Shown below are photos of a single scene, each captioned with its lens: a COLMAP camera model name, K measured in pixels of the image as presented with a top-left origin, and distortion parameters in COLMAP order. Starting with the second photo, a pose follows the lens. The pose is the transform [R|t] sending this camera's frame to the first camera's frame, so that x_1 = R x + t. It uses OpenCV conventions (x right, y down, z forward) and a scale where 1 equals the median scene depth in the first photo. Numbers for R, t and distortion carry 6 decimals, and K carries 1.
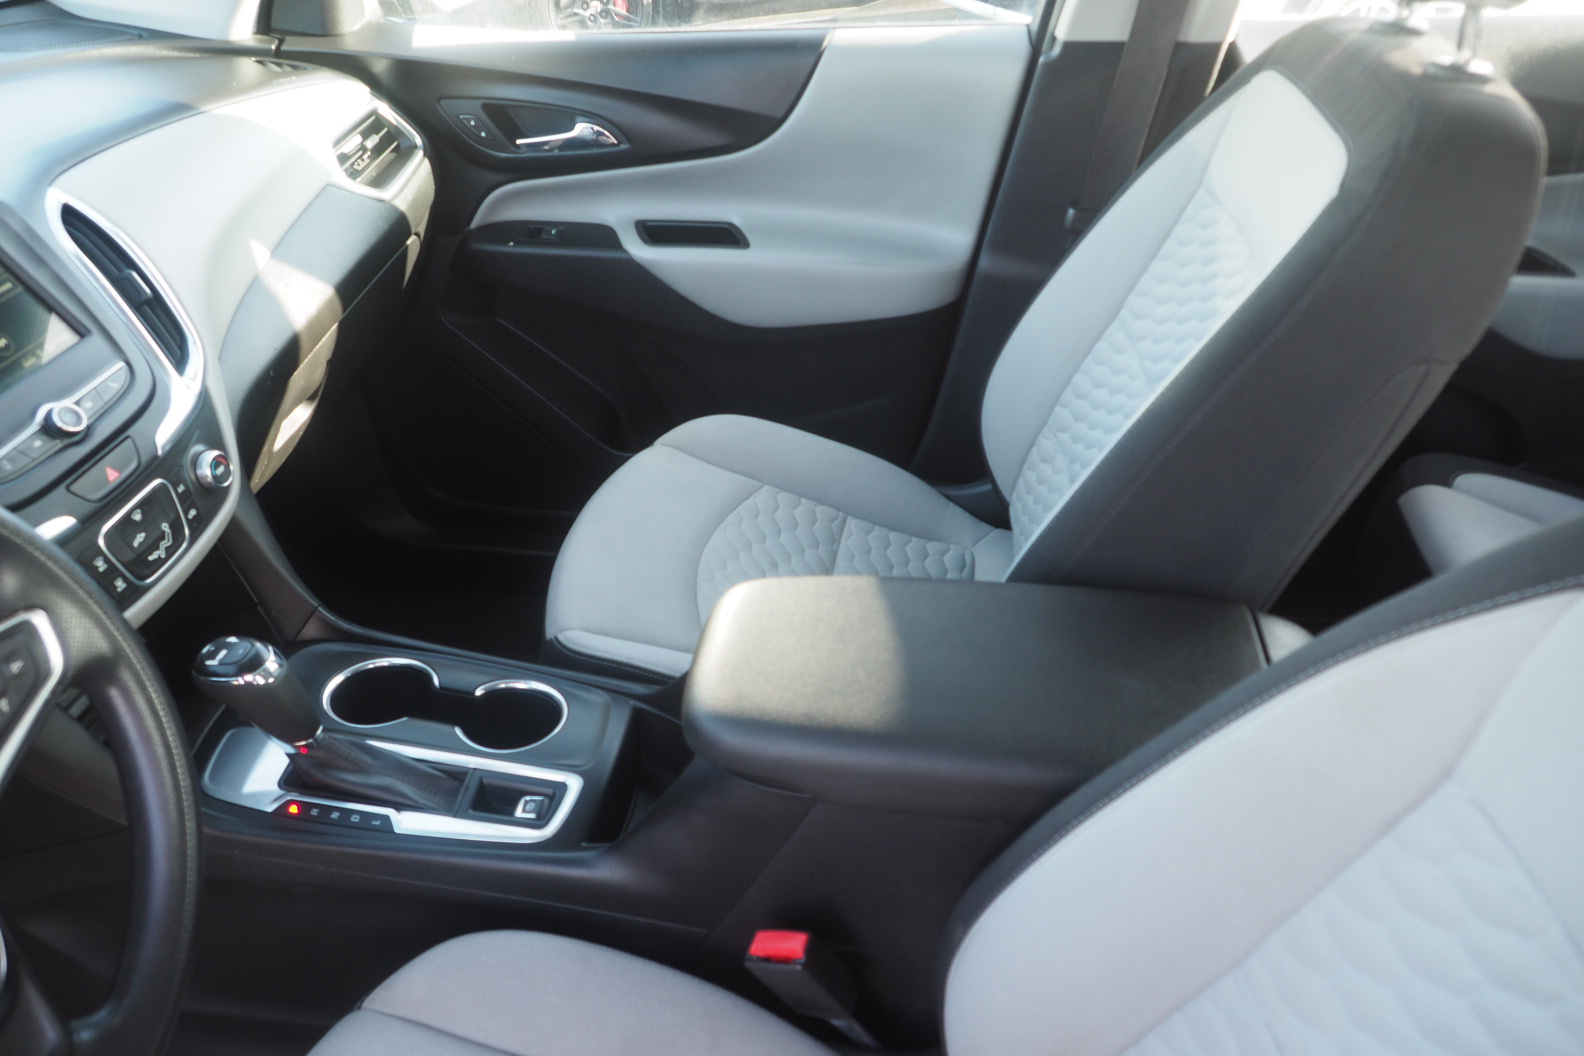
lens RADIAL K [[1119.6, 0, 800.3], [0, 1119.6, 531.0], [0, 0, 1]] dist [-0.031441, 0.006456]
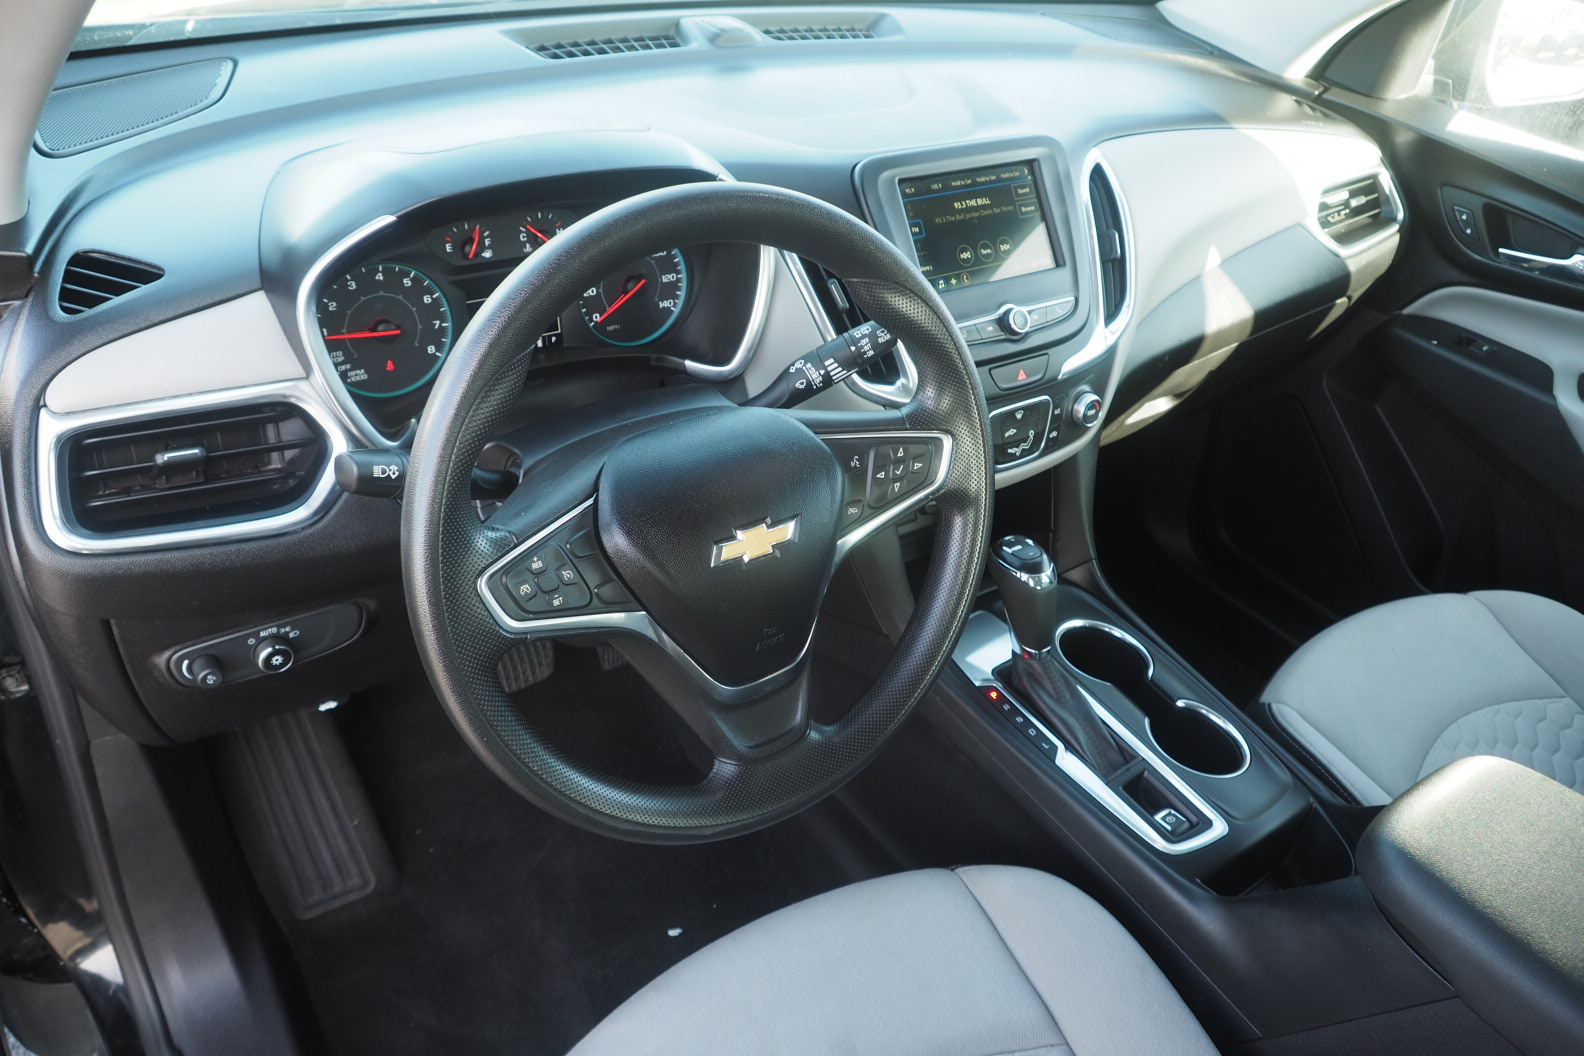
lens RADIAL K [[1119.6, 0, 803.6], [0, 1119.6, 529.4], [0, 0, 1]] dist [-0.031441, 0.006456]
pose [[0.676208, 0.466756, -0.569984, -0.009155], [-0.492448, 0.861817, 0.121514, 0.056848], [0.547940, 0.198519, 0.812621, -0.079029]]
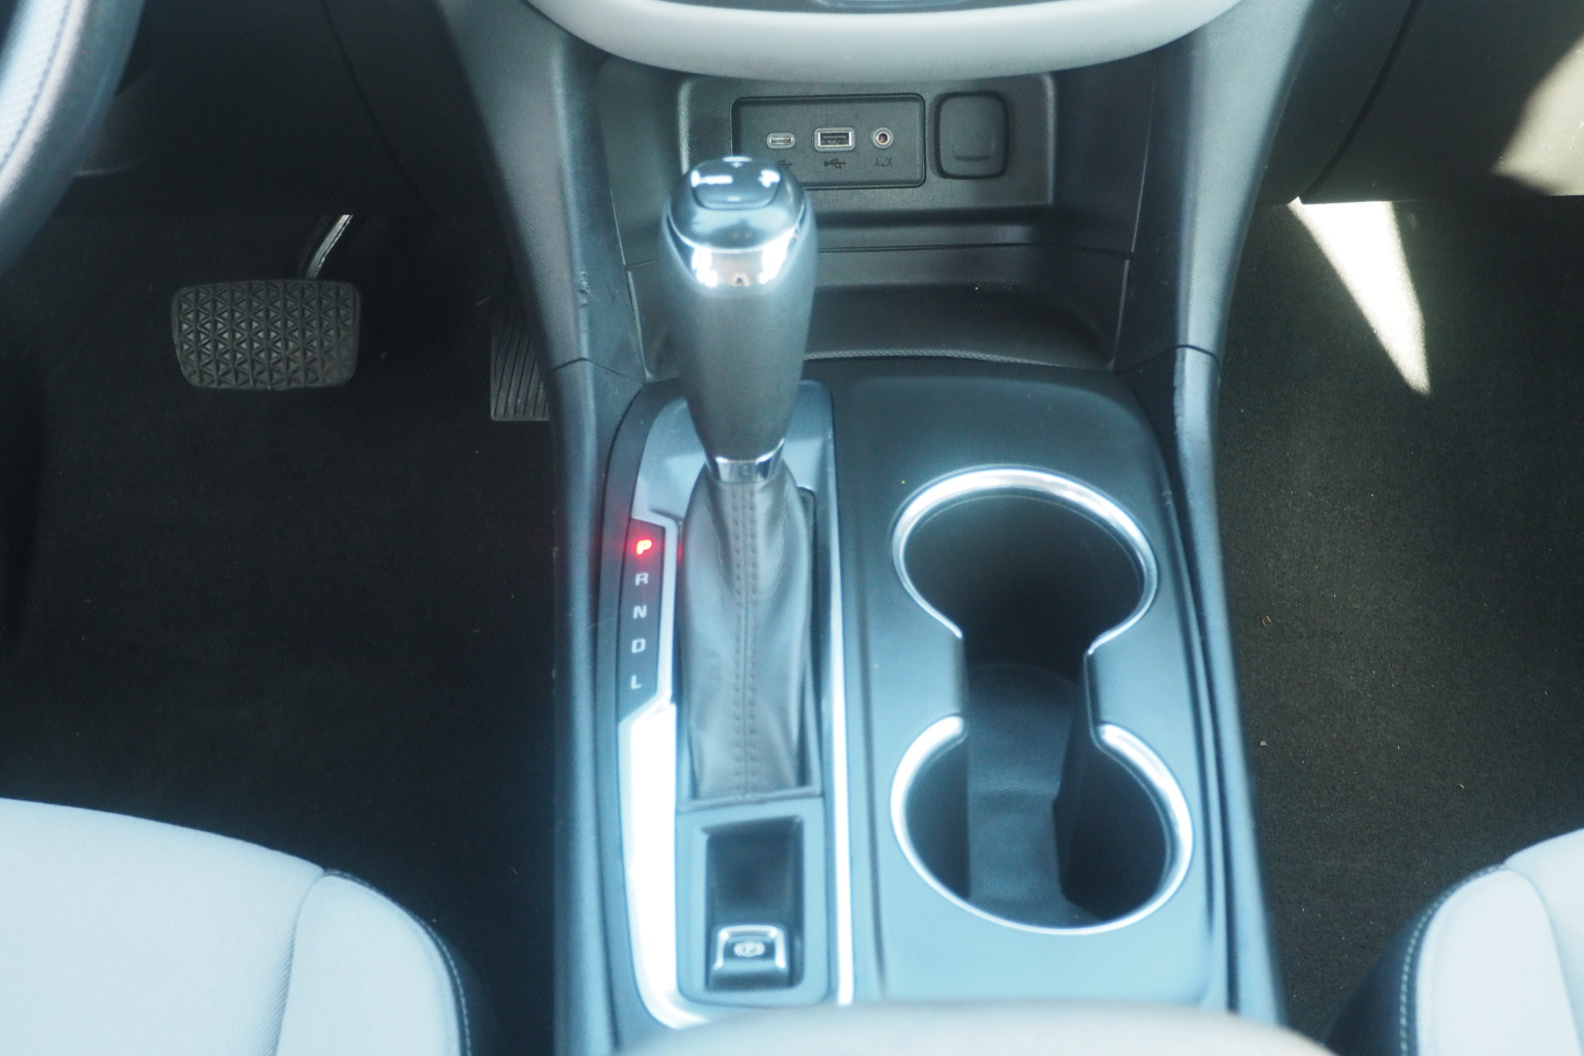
lens RADIAL K [[2176.2, 0, 799.3], [0, 2176.2, 534.7], [0, 0, 1]] dist [-0.005986, 0.000000]
pose [[0.147433, 0.621462, -0.769447, 0.239671], [-0.557820, 0.694665, 0.454179, -0.194018], [0.816762, 0.362252, 0.449080, 0.622824]]
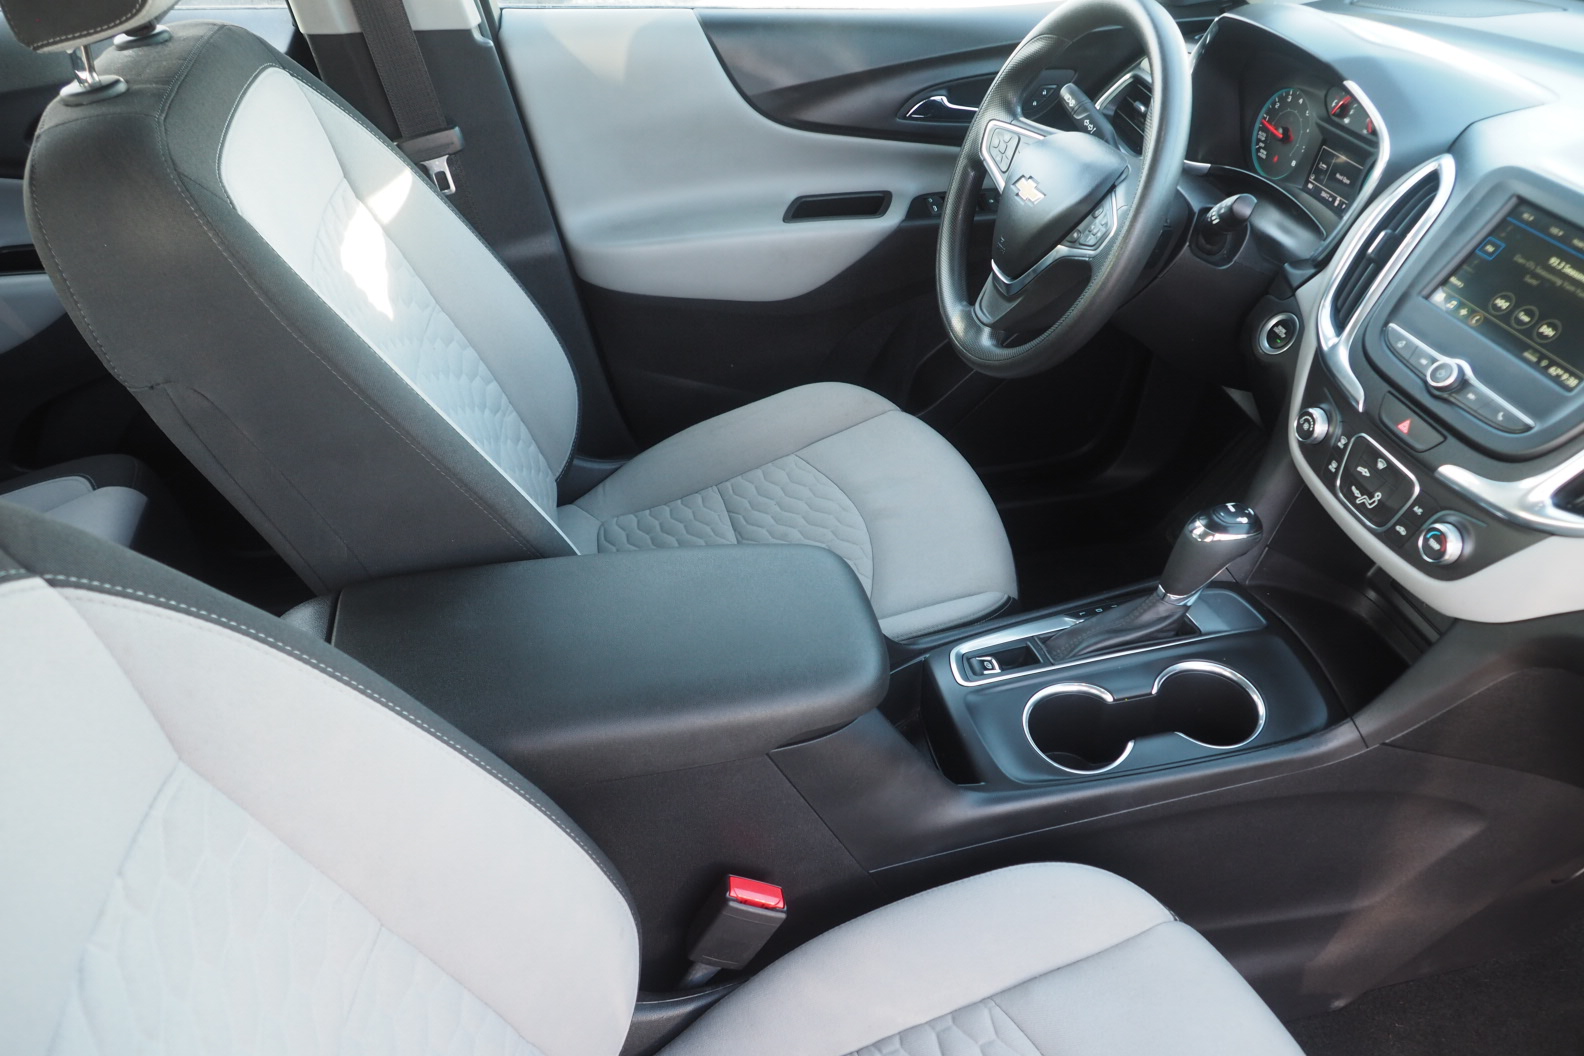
lens RADIAL K [[1119.6, 0, 792.5], [0, 1119.6, 531.9], [0, 0, 1]] dist [-0.031441, 0.006456]
pose [[-0.938558, 0.206756, -0.276333, 0.238439], [-0.202837, 0.317336, 0.926366, -0.822970], [0.279222, 0.925500, -0.255901, 1.099706]]
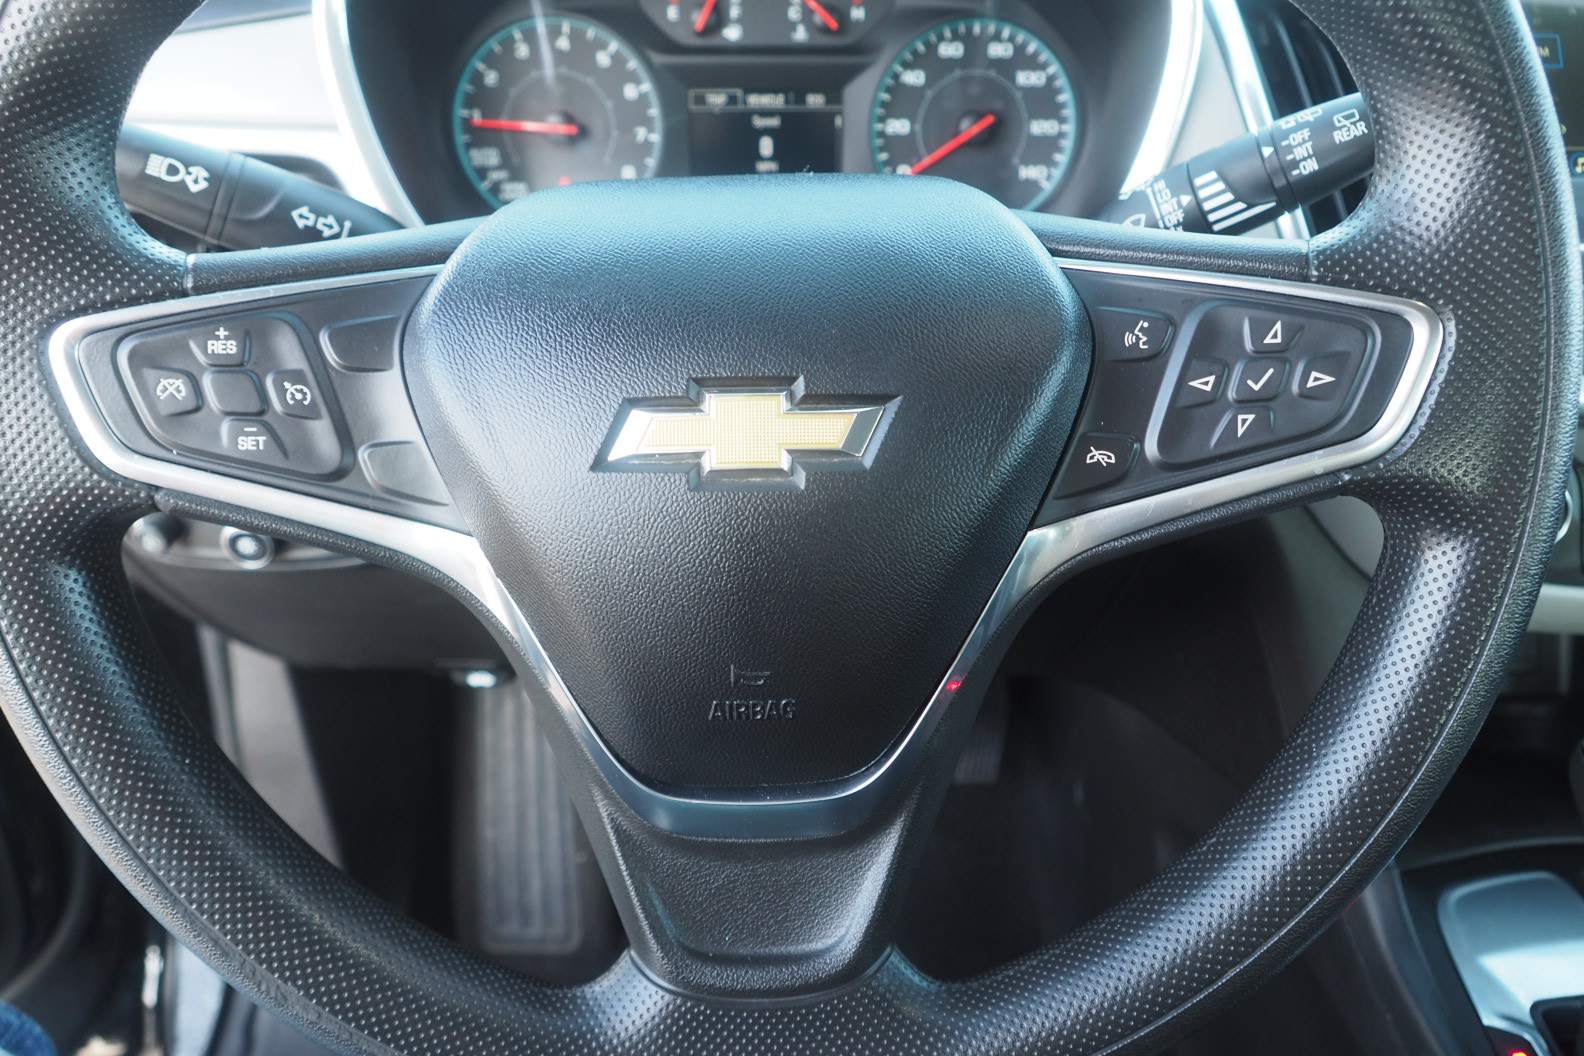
lens RADIAL K [[1119.6, 0, 799.0], [0, 1119.6, 516.8], [0, 0, 1]] dist [-0.031441, 0.006456]
pose [[0.156142, 0.482846, -0.861673, -0.187430], [-0.573339, 0.754669, 0.318992, 0.087125], [0.804302, 0.444223, 0.394670, 0.403639]]
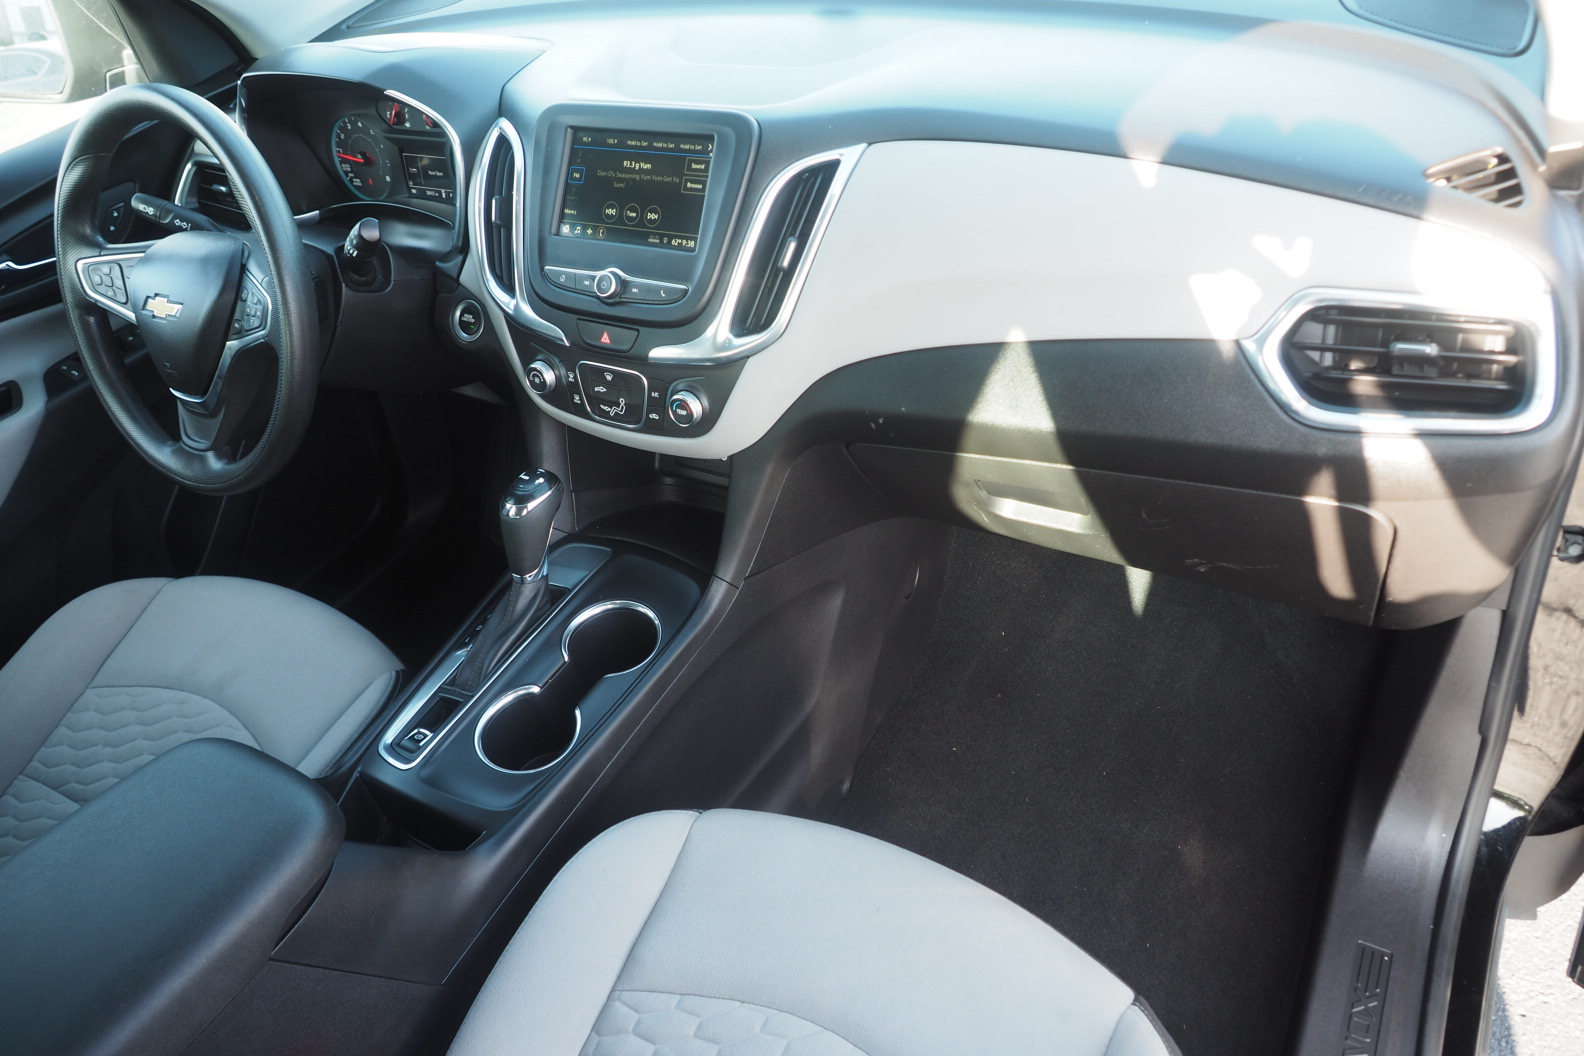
lens RADIAL K [[1119.6, 0, 795.5], [0, 1119.6, 531.5], [0, 0, 1]] dist [-0.031441, 0.006456]
pose [[-0.381346, 0.611182, -0.693565, 0.268773], [-0.426980, 0.548985, 0.718543, -0.839282], [0.819917, 0.570152, 0.051609, 1.123627]]
